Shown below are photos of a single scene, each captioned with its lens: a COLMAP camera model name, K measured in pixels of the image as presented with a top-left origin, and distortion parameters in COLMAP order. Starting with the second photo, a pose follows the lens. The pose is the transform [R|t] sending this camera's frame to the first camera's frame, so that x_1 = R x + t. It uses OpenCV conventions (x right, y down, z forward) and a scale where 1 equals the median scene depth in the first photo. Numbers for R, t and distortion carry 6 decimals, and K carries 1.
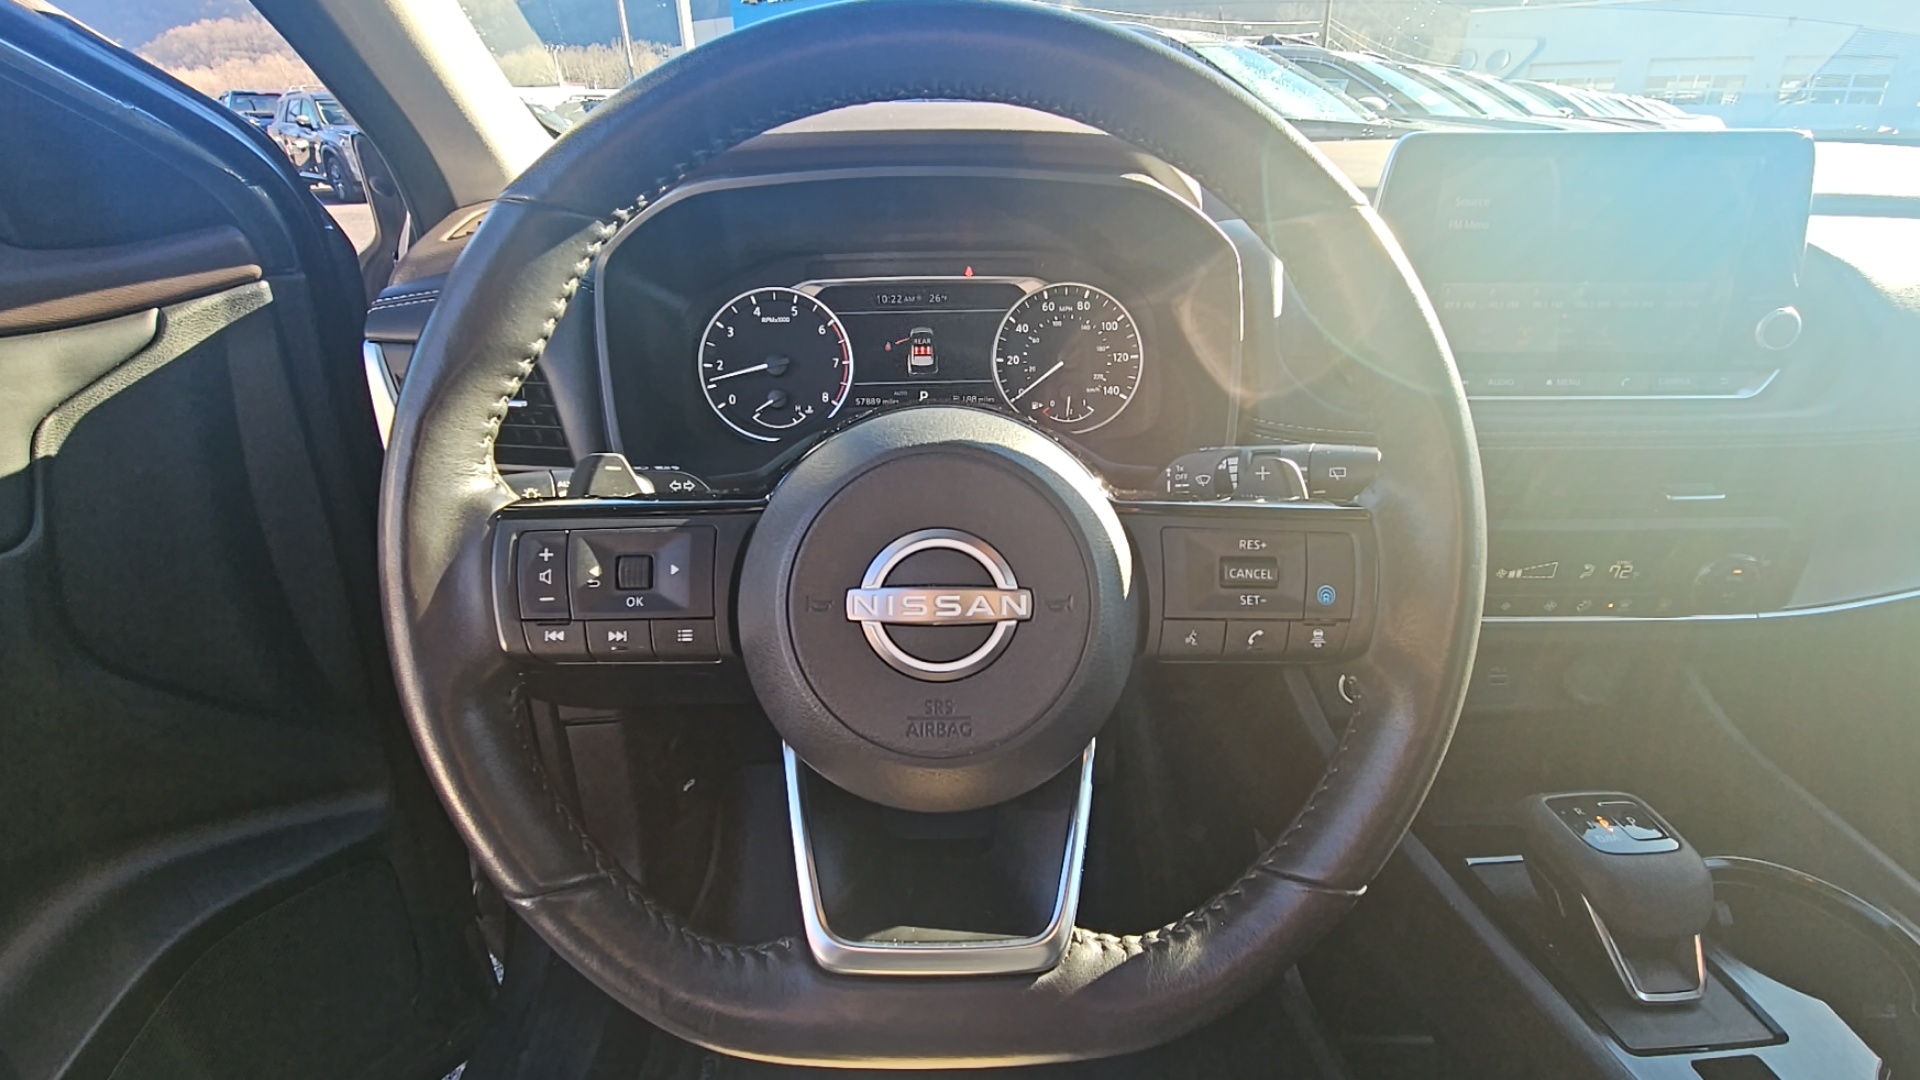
lens RADIAL K [[863.8, 0, 957.3], [0, 863.8, 531.2], [0, 0, 1]] dist [0.013756, -0.012112]
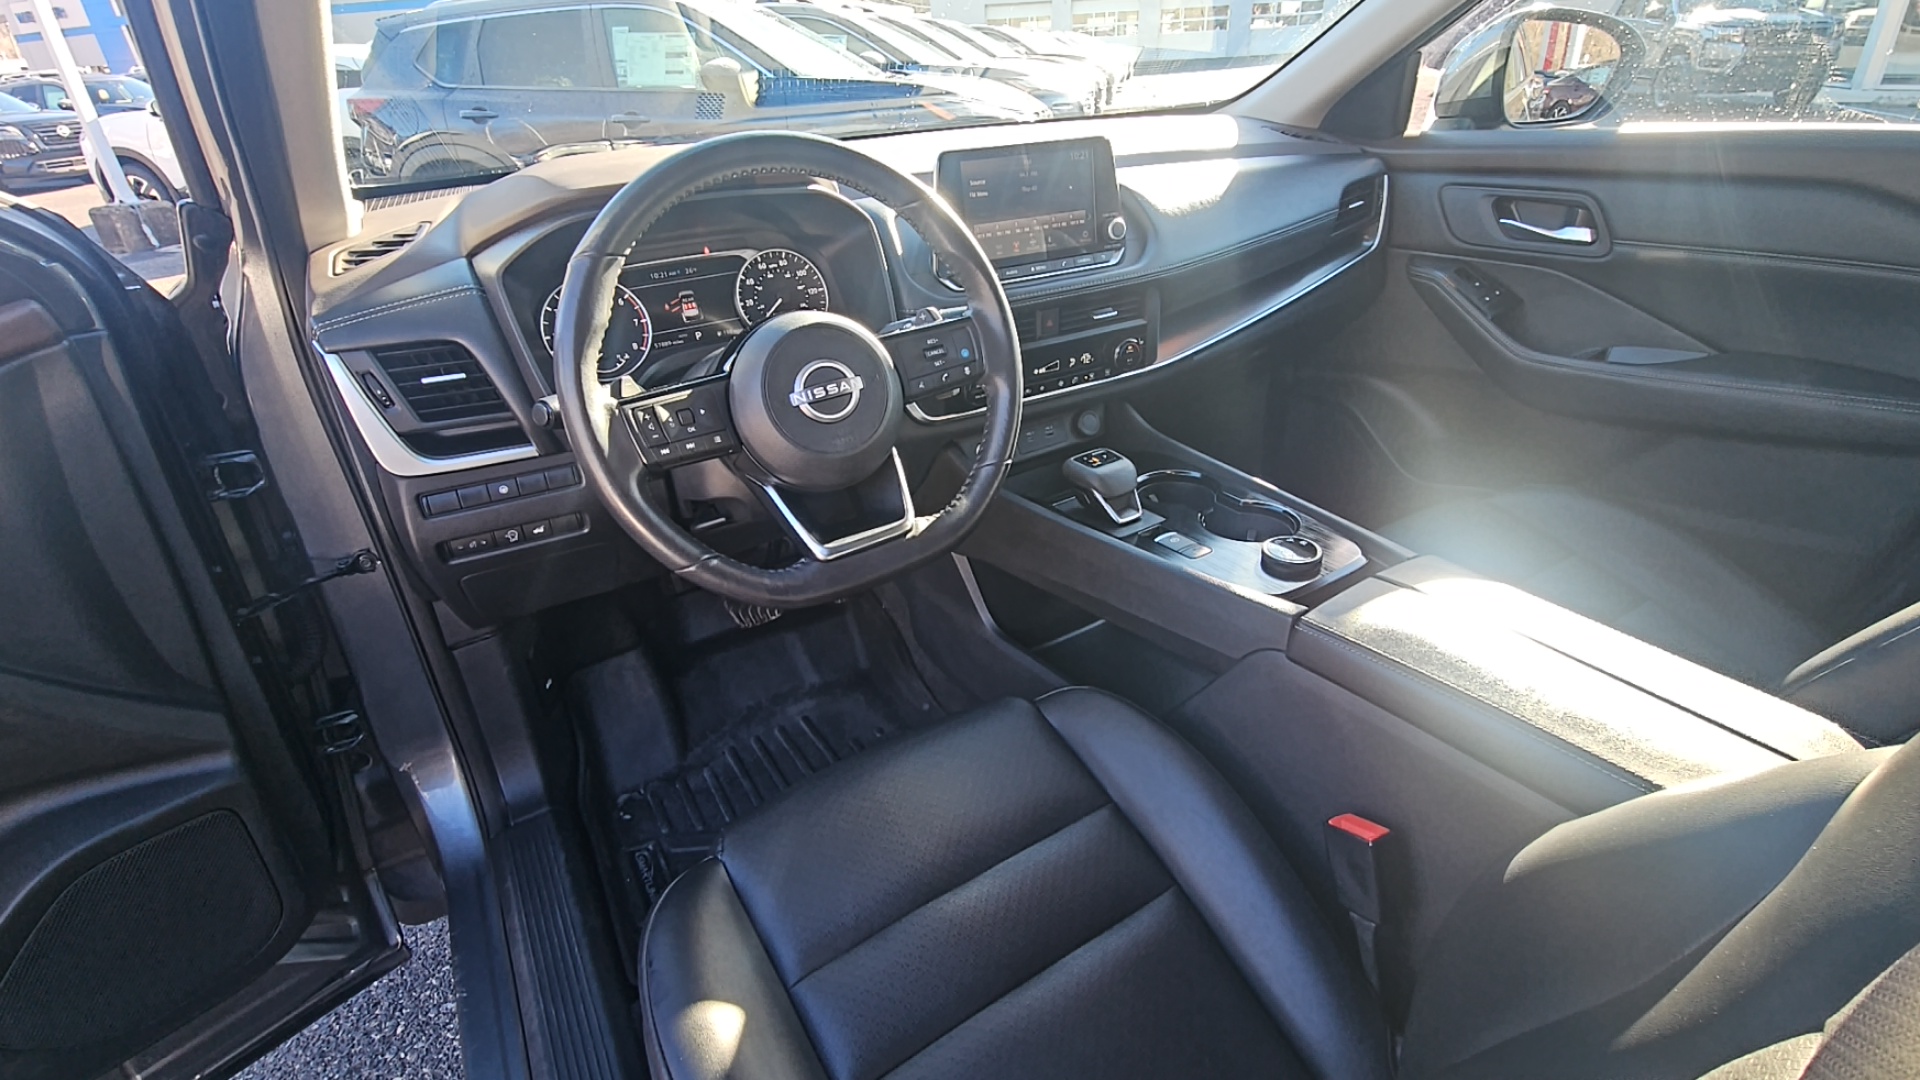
lens RADIAL K [[863.8, 0, 957.3], [0, 863.8, 531.2], [0, 0, 1]] dist [0.013756, -0.012112]
pose [[0.877501, -0.259852, 0.403074, -0.353833], [0.239575, 0.965616, 0.100949, 0.139460], [-0.415446, 0.007984, 0.909583, -0.606067]]
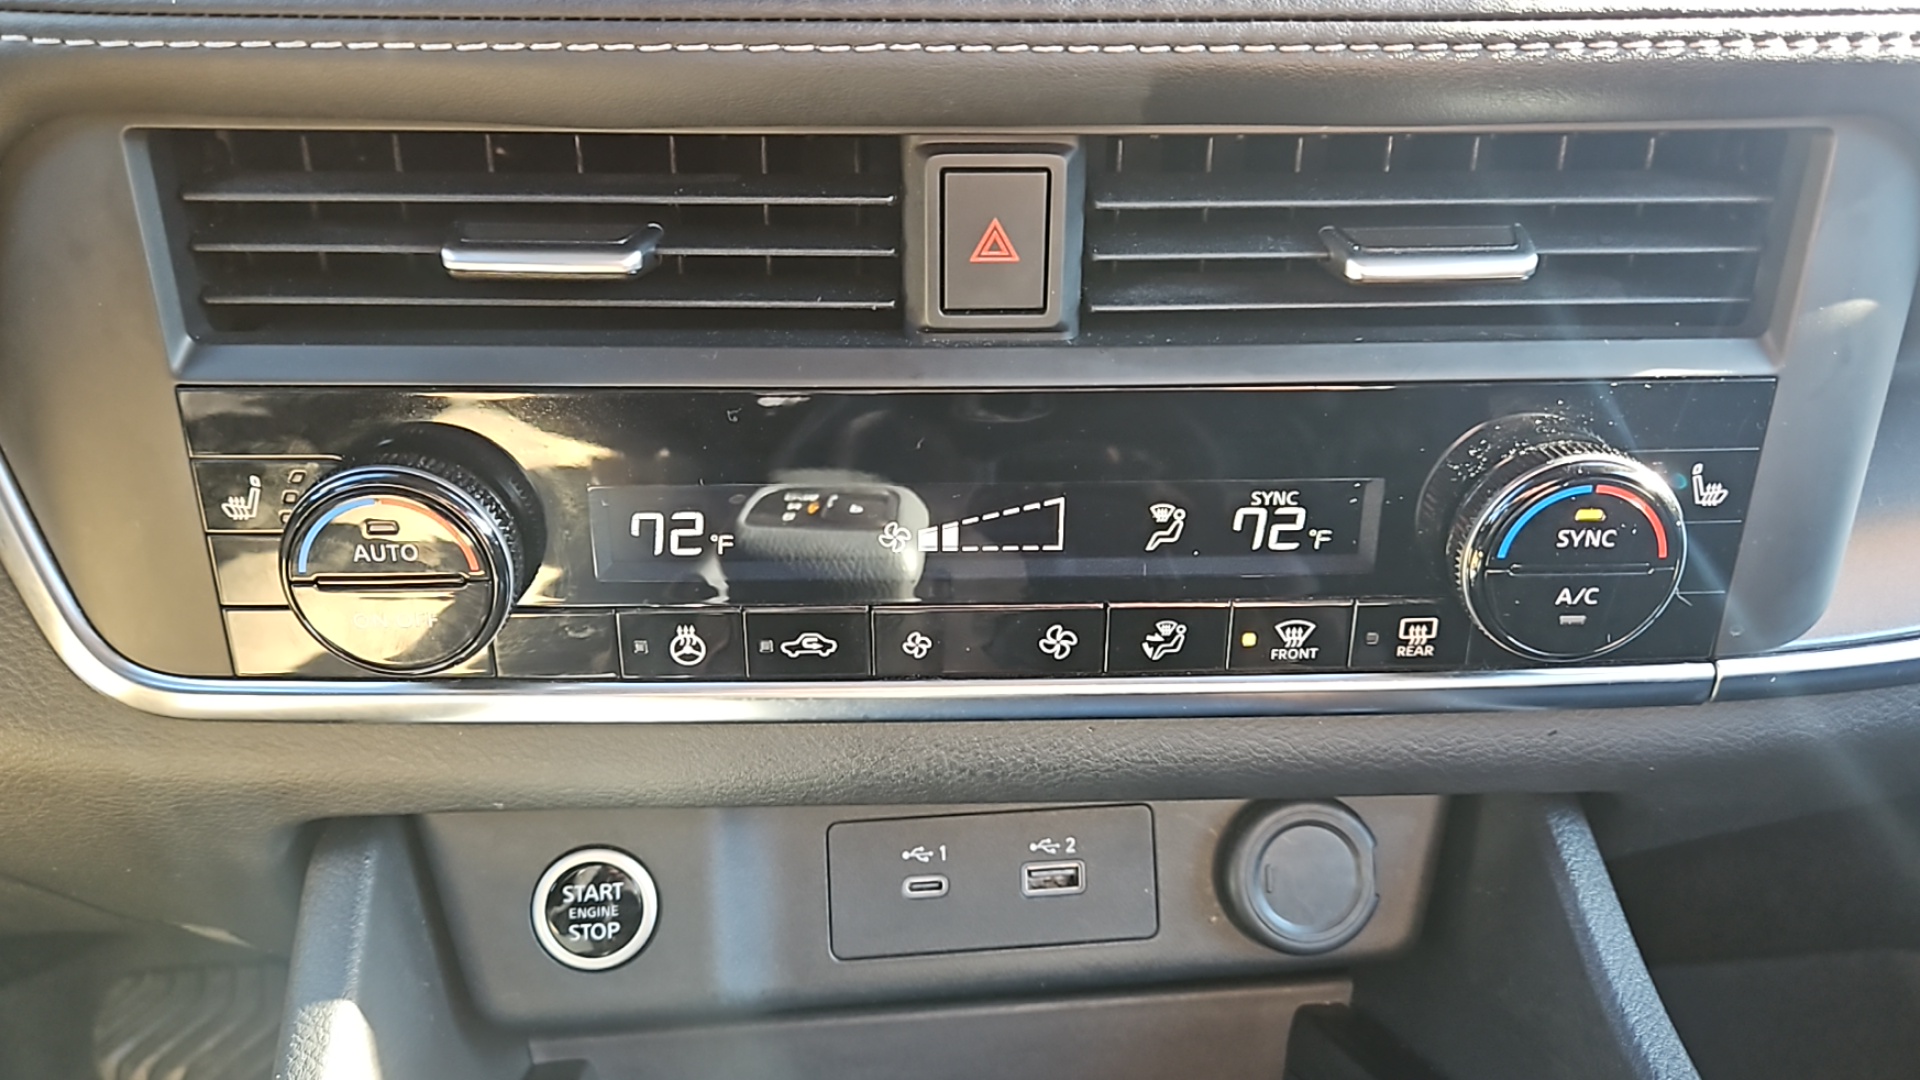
lens RADIAL K [[1459.7, 0, 960.0], [0, 1459.7, 540.0], [0, 0, 1]] dist [0.080143, -0.124902]
pose [[0.998864, -0.005594, 0.047329, 0.563312], [0.007826, 0.998860, -0.047093, 0.066423], [-0.047011, 0.047410, 0.997769, 0.432655]]
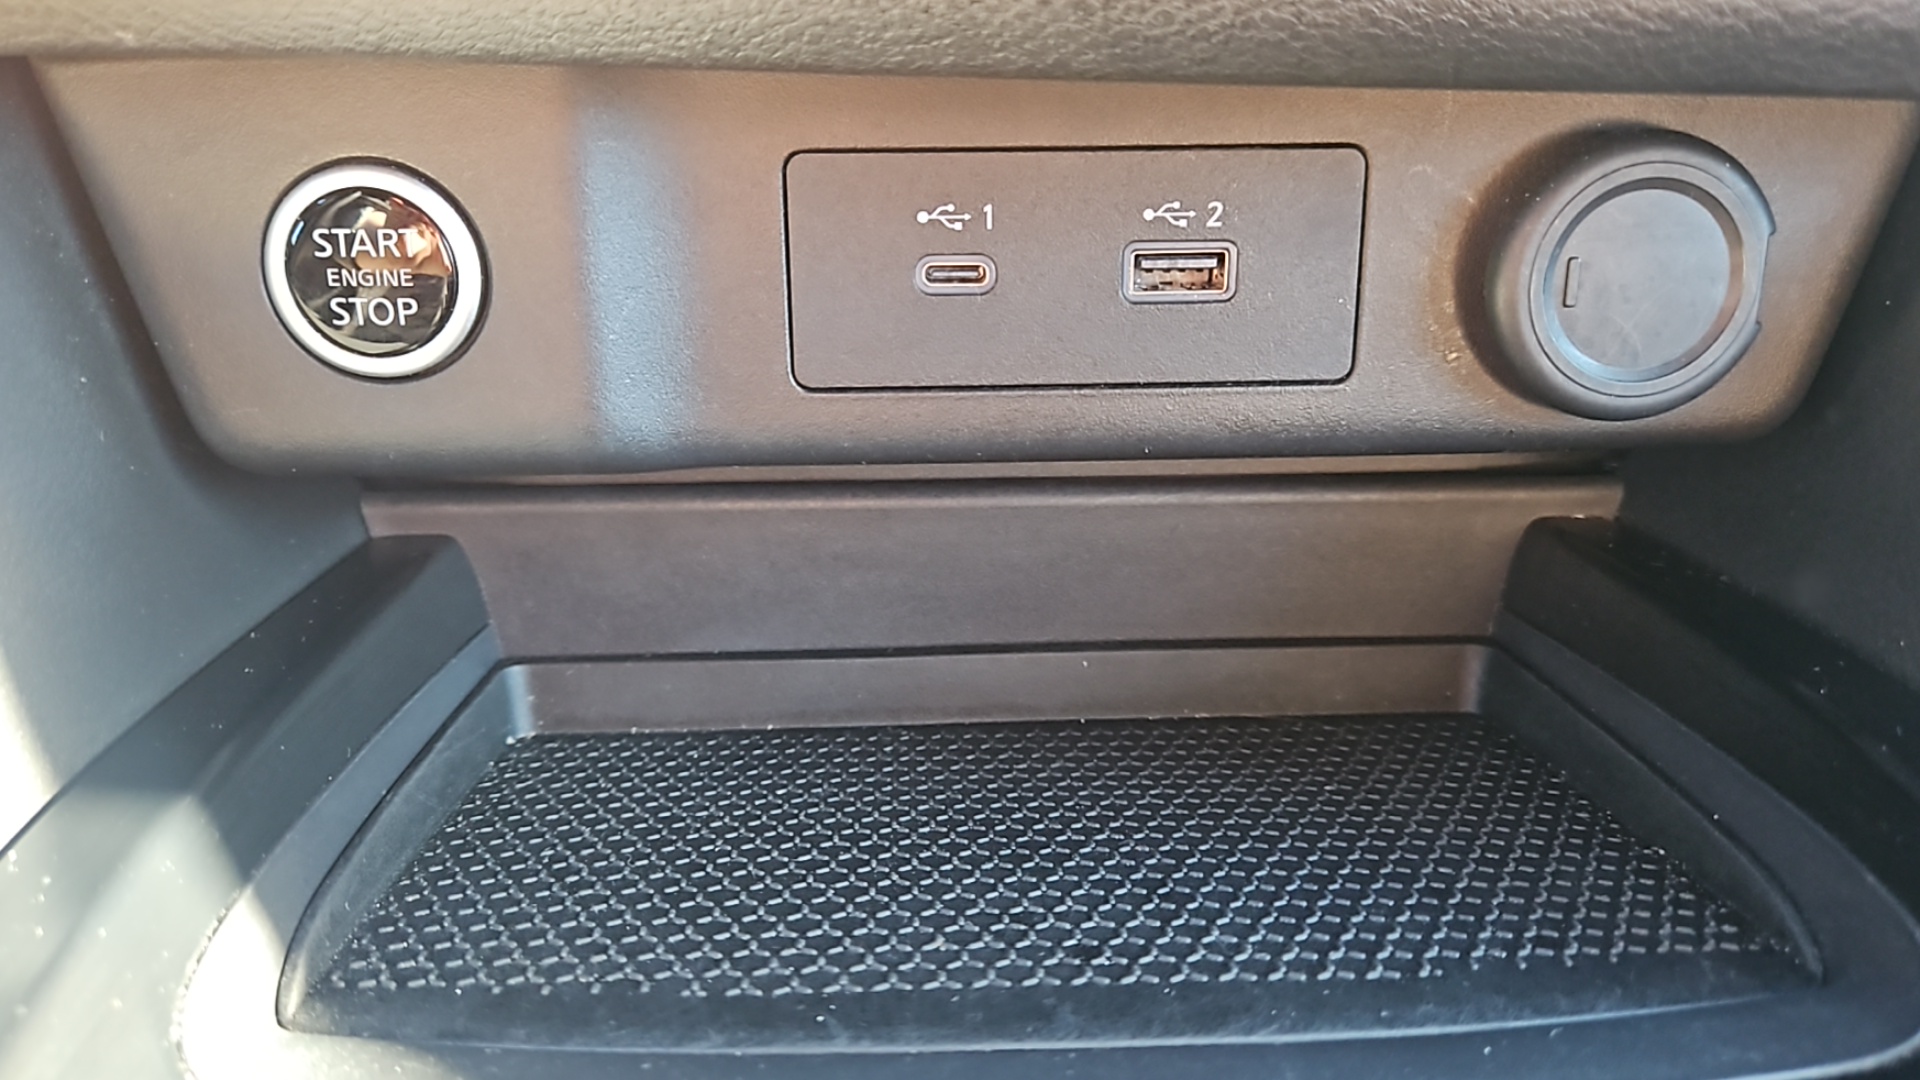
lens RADIAL K [[1488.5, 0, 974.9], [0, 1488.5, 572.4], [0, 0, 1]] dist [0.112383, -0.259849]
pose [[0.999456, 0.032795, 0.003497, 0.581139], [-0.032511, 0.961854, 0.271625, 0.145791], [0.005544, -0.271591, 0.962397, 0.664473]]
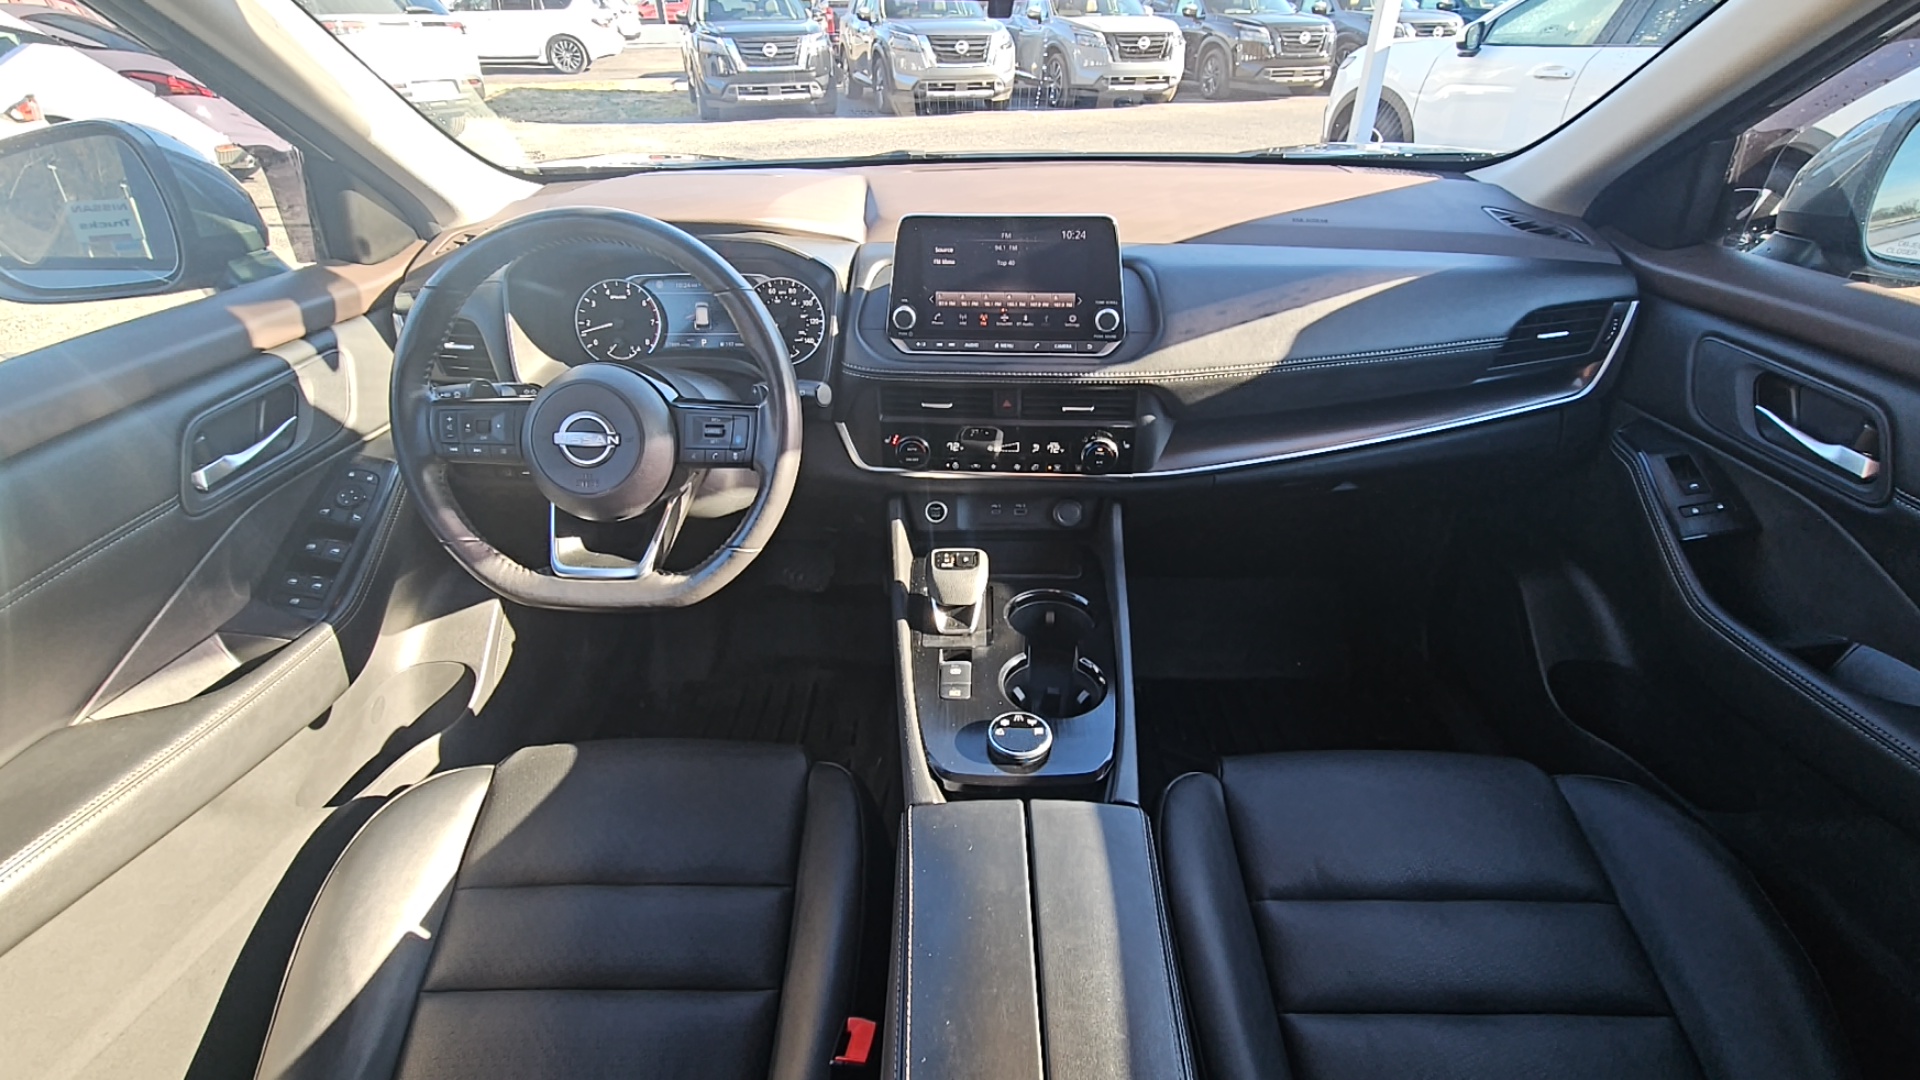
lens RADIAL K [[859.5, 0, 957.6], [0, 859.5, 535.5], [0, 0, 1]] dist [0.014952, -0.008538]
pose [[0.997327, 0.031891, -0.065744, 0.615240], [-0.024242, 0.993182, 0.114025, 0.022767], [0.068932, -0.112126, 0.991300, -0.758698]]
